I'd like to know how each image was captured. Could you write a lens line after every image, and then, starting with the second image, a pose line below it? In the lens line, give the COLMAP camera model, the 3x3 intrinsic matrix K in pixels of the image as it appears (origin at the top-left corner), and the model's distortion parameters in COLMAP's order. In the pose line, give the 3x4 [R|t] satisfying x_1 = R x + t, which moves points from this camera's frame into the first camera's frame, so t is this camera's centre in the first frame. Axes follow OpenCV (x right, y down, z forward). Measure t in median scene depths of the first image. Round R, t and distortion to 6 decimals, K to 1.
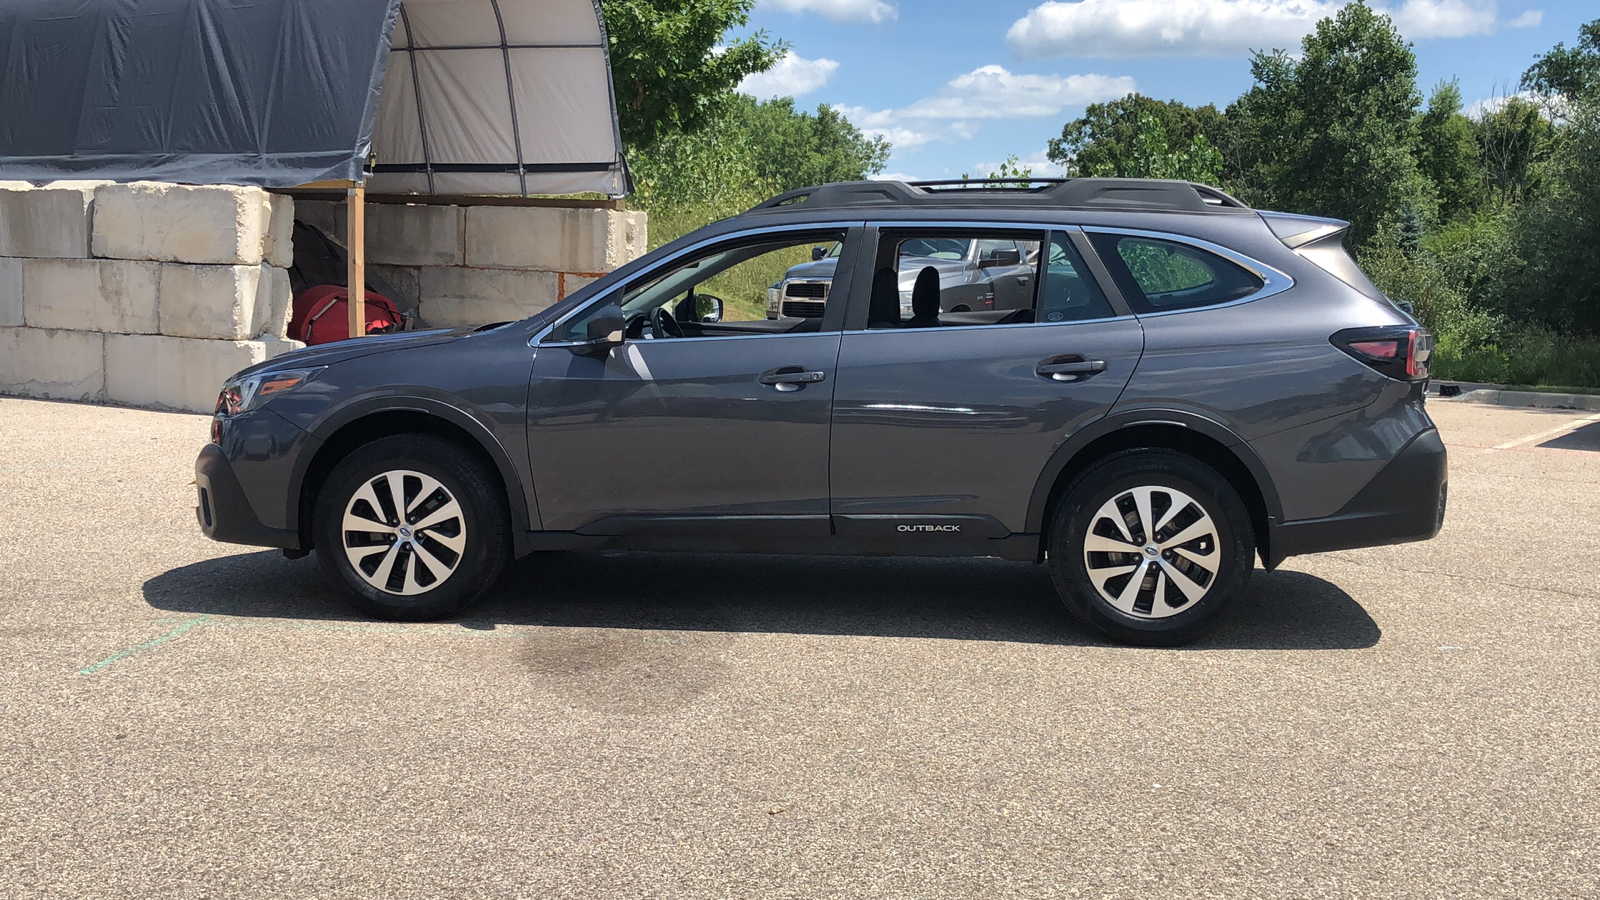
lens RADIAL K [[1803.3, 0, 791.7], [0, 1803.3, 397.1], [0, 0, 1]] dist [0.149926, -0.484025]
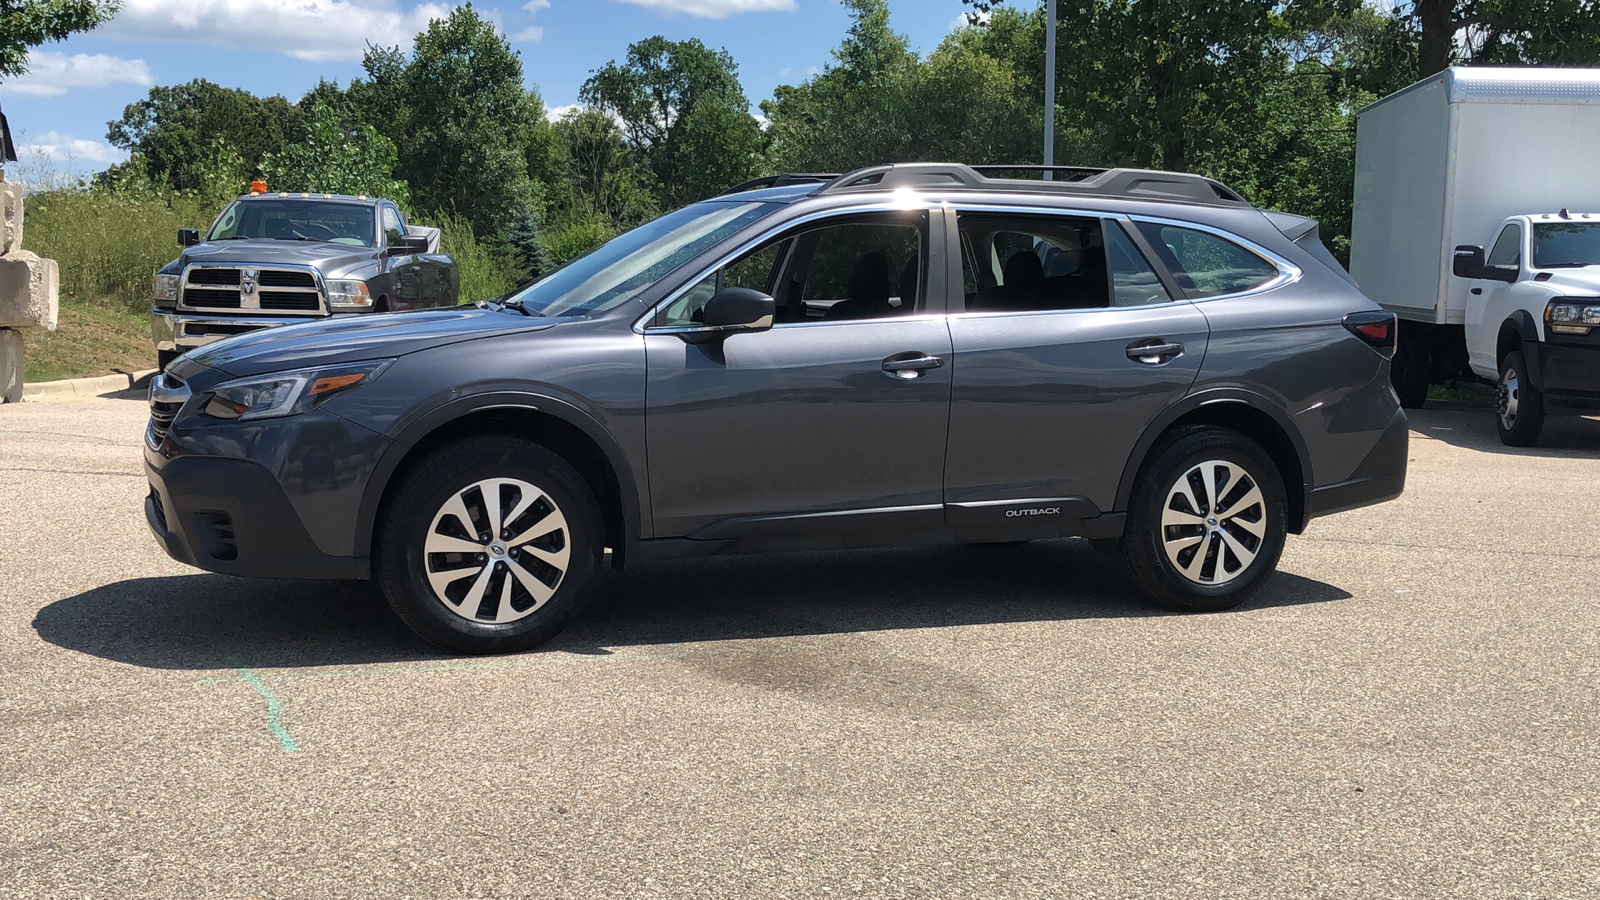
lens RADIAL K [[1803.3, 0, 791.7], [0, 1803.3, 397.1], [0, 0, 1]] dist [0.149926, -0.484025]
pose [[0.866622, -0.021826, 0.498488, -0.192087], [0.020537, 0.999757, 0.008069, -0.000797], [-0.498543, 0.003245, 0.866859, 0.068761]]
